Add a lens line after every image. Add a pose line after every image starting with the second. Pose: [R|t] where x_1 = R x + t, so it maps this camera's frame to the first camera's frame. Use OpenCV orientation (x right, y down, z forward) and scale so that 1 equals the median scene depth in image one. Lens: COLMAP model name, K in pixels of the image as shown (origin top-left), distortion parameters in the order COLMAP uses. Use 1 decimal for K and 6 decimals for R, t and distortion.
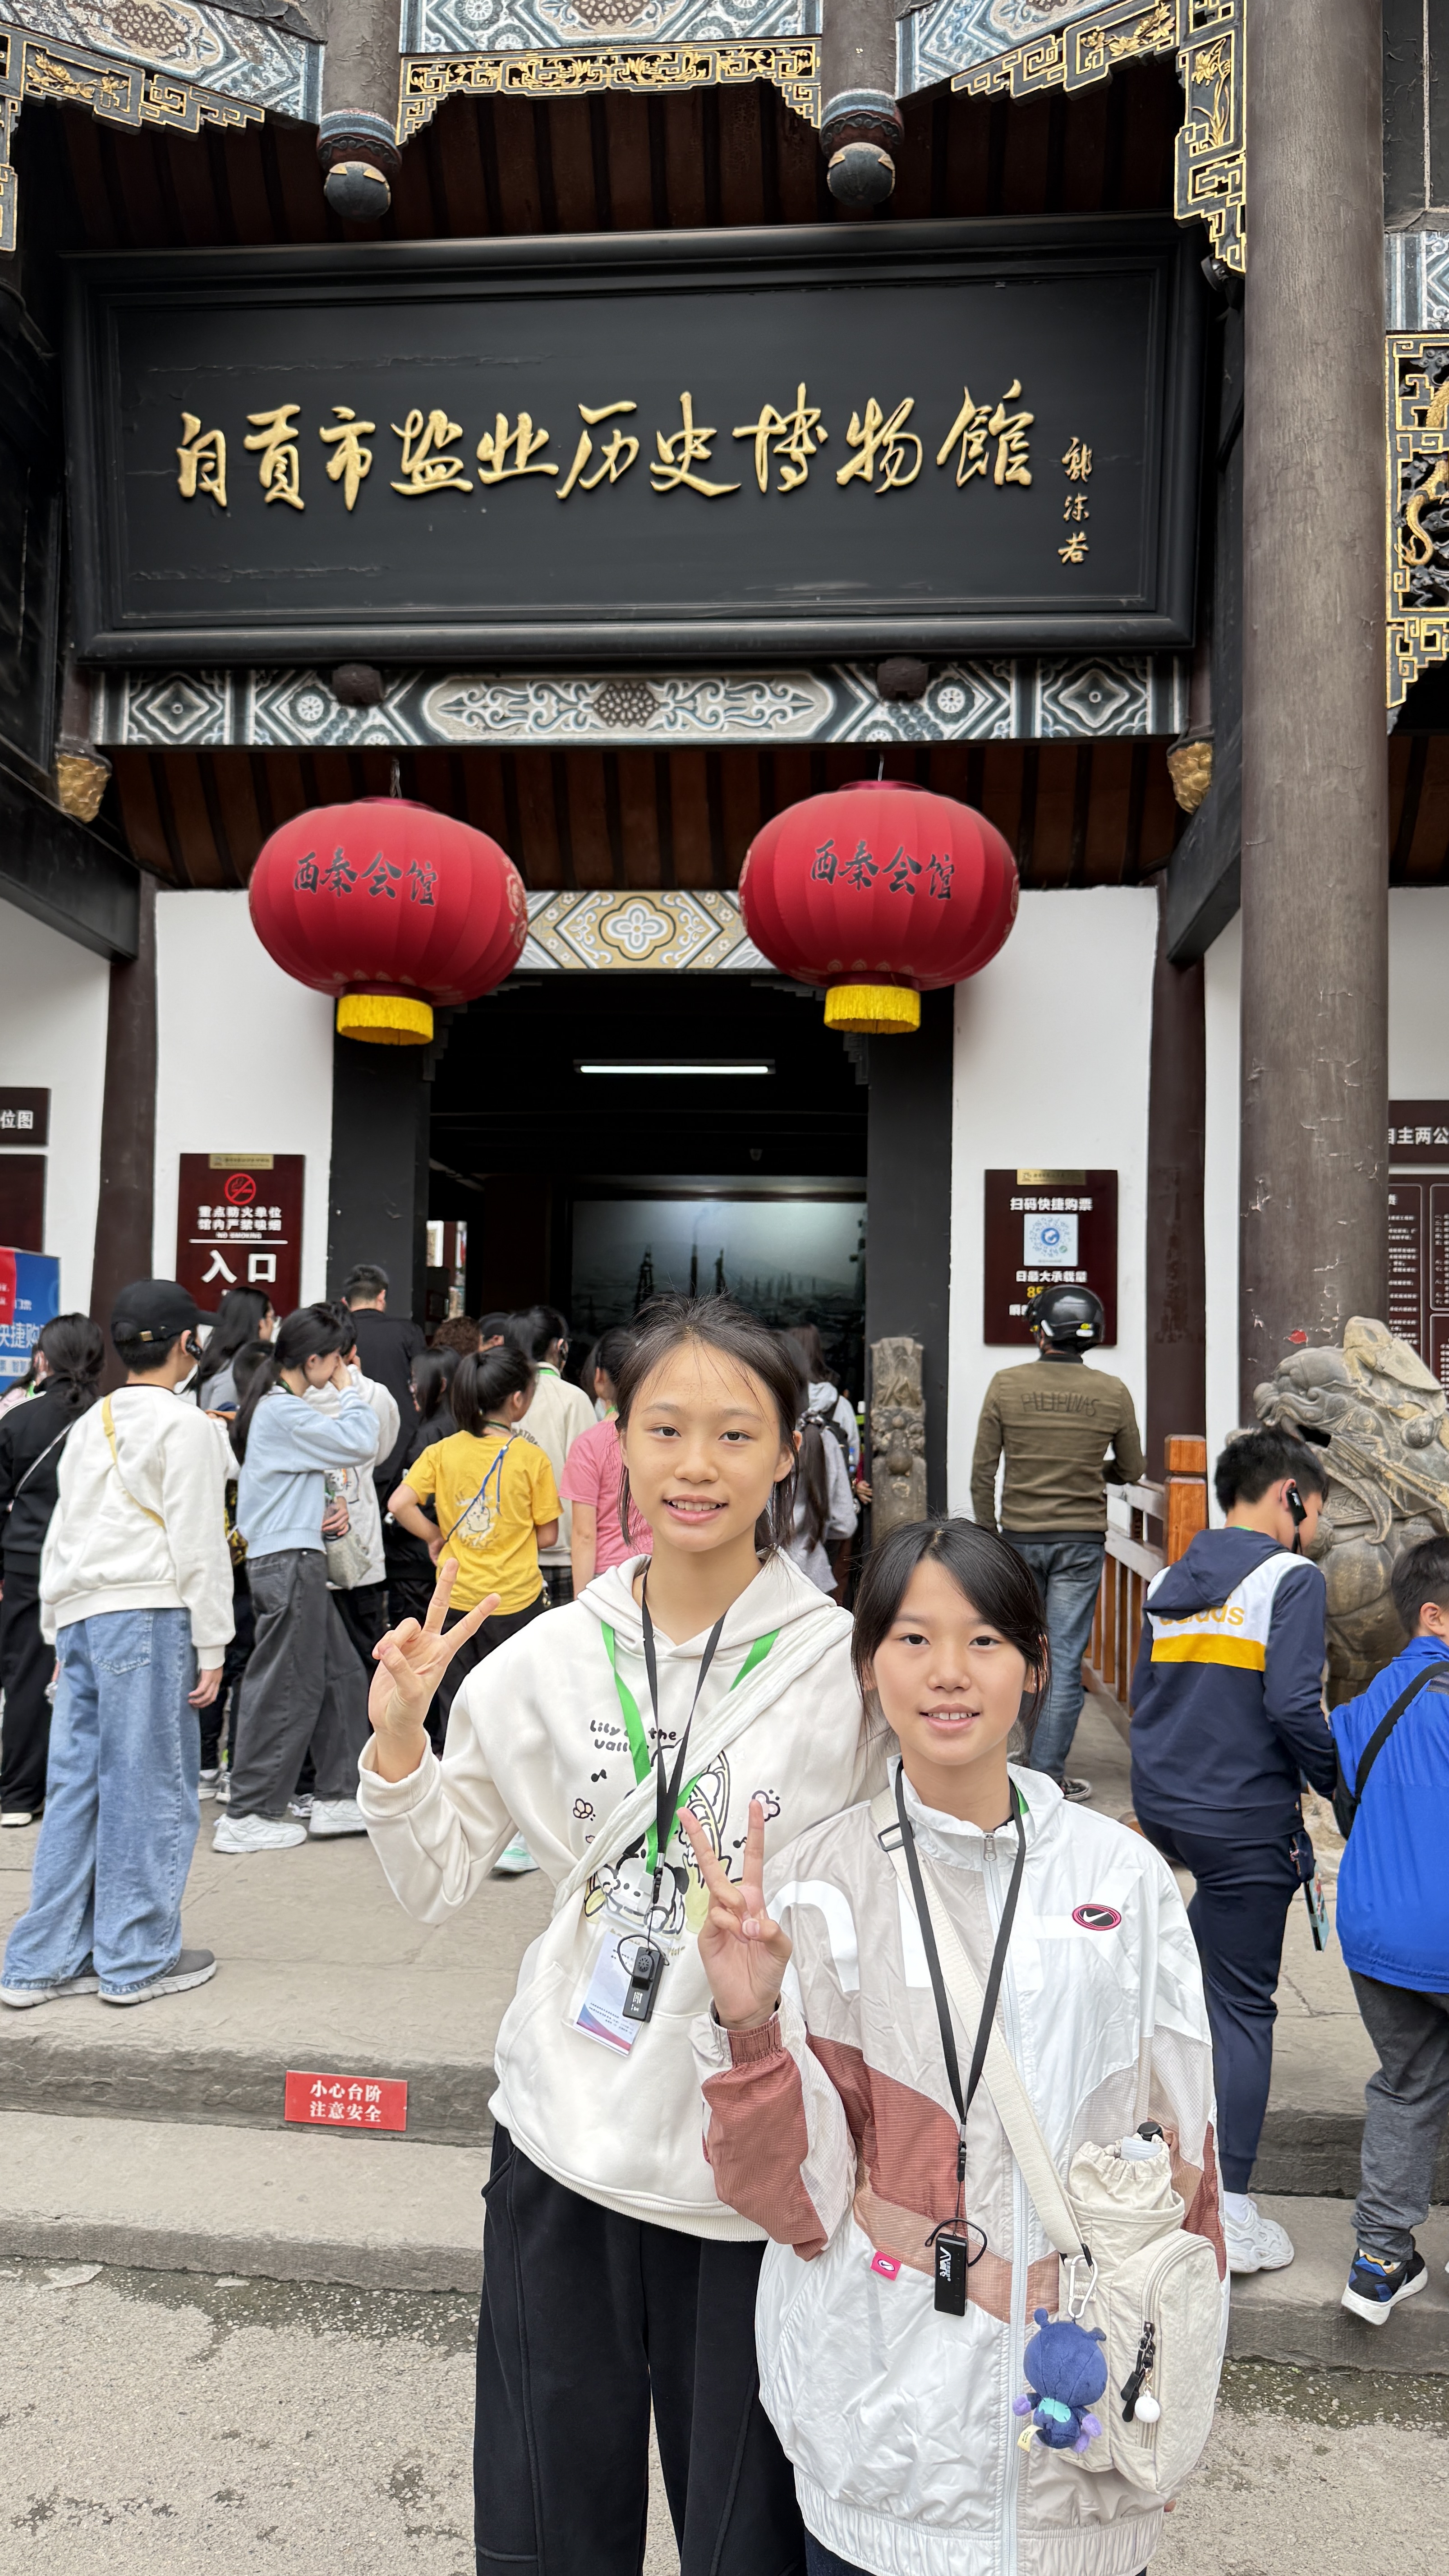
lens RADIAL K [[1811.4, 0, 731.2], [0, 1811.4, 1291.4], [0, 0, 1]] dist [0.010508, -0.030271]
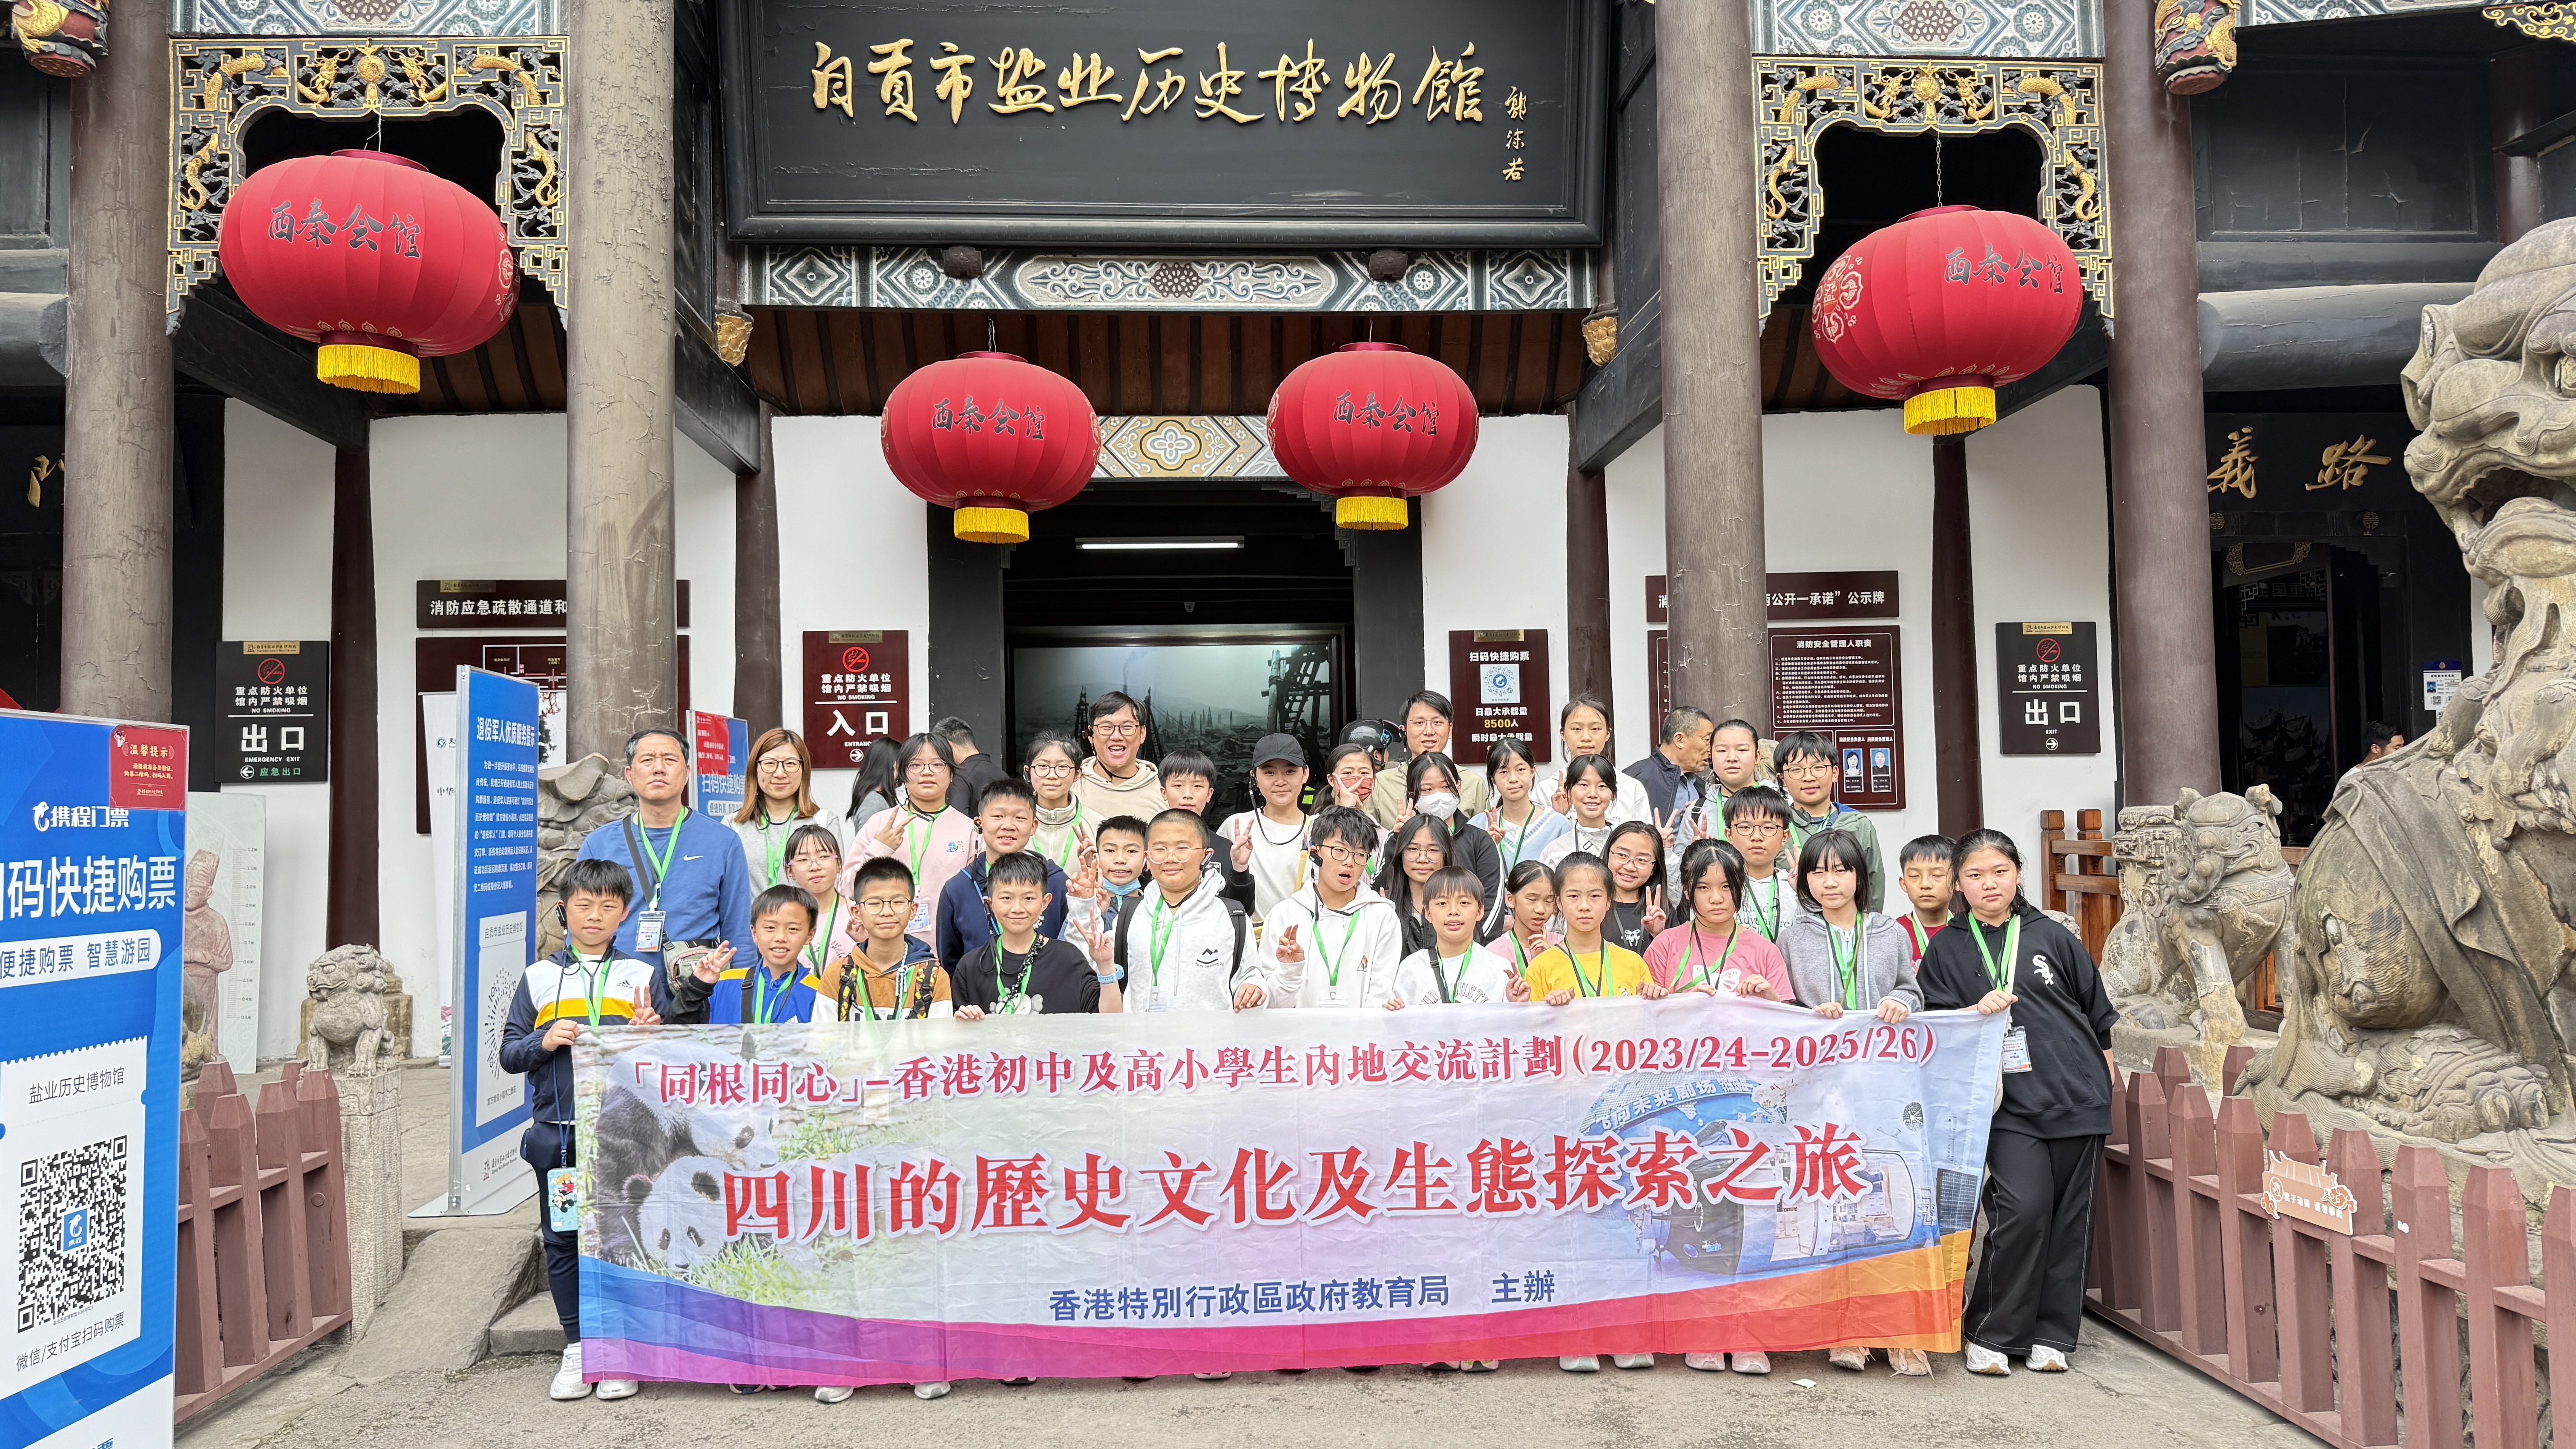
lens RADIAL K [[1811.4, 0, 1288.5], [0, 1811.4, 765.3], [0, 0, 1]] dist [0.010508, -0.030271]
pose [[0.987580, -0.034275, 0.153331, -0.191460], [0.029754, 0.999055, 0.031684, -0.016119], [-0.154273, -0.026728, 0.987667, -0.302669]]
